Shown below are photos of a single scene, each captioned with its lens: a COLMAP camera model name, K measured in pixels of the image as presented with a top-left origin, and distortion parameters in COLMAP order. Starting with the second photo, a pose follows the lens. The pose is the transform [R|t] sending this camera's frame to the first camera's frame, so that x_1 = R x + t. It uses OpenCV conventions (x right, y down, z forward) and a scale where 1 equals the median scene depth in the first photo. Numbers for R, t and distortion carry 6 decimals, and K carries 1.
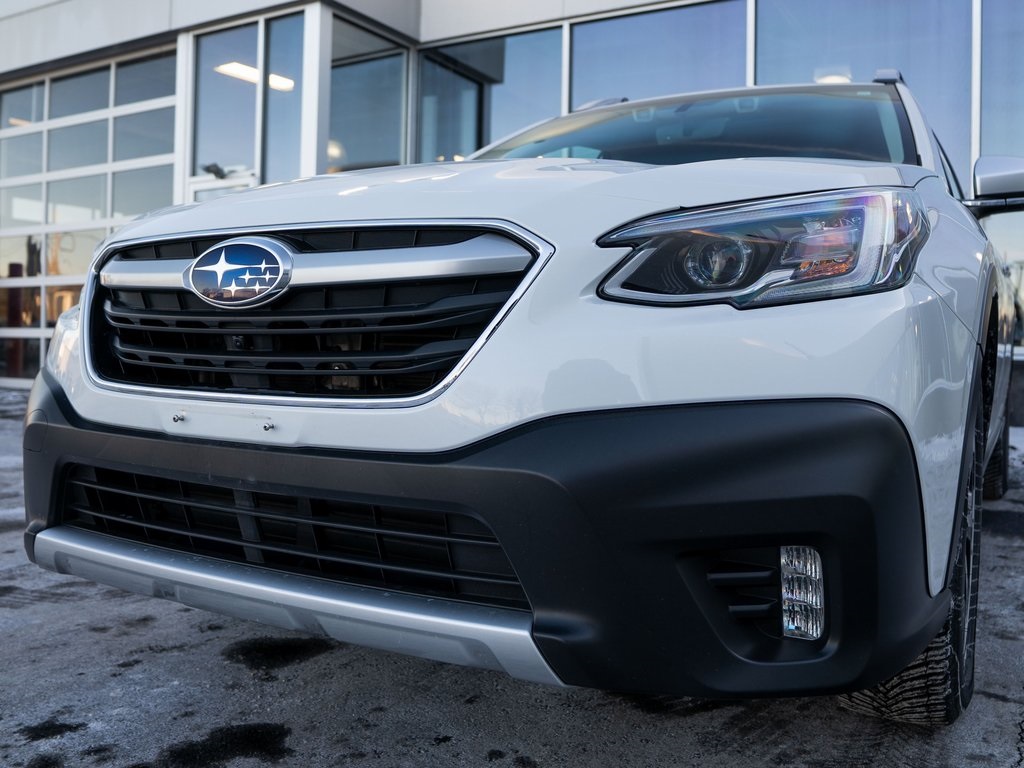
lens RADIAL K [[936.8, 0, 529.6], [0, 936.8, 372.1], [0, 0, 1]] dist [-0.096113, 0.068856]
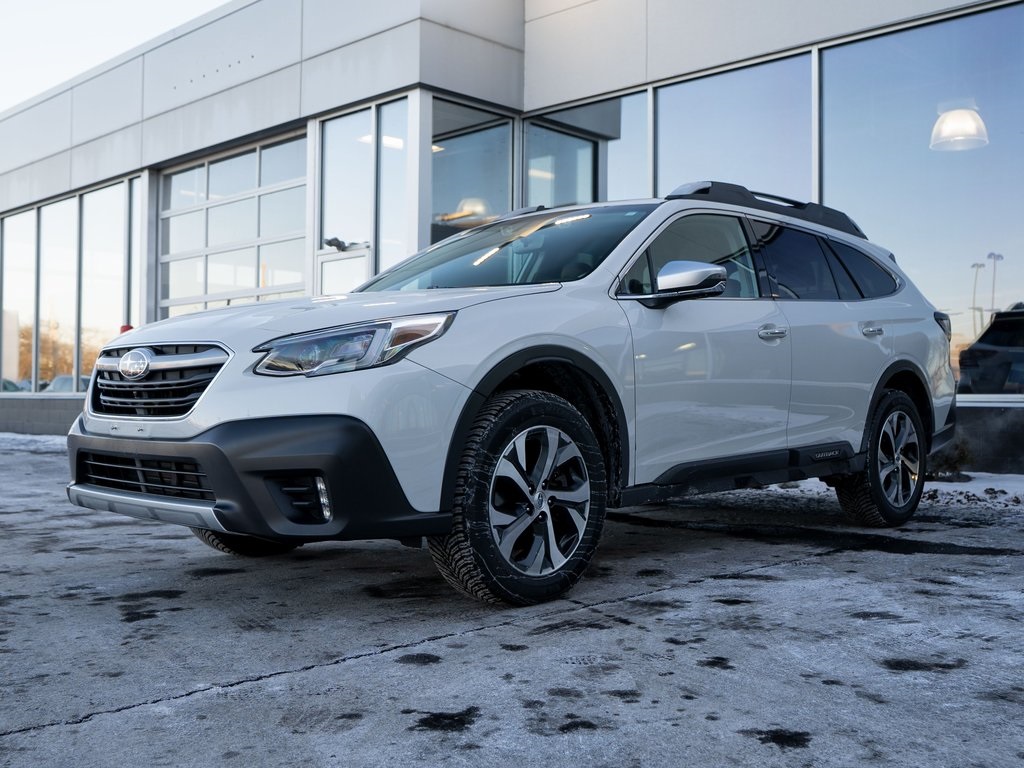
lens RADIAL K [[1114.4, 0, 509.5], [0, 1114.4, 396.7], [0, 0, 1]] dist [-0.038930, -0.008768]
pose [[0.964543, -0.010570, -0.263714, 1.036408], [0.001566, 0.999409, -0.034330, 0.055531], [0.263921, 0.032699, 0.963990, -1.115002]]
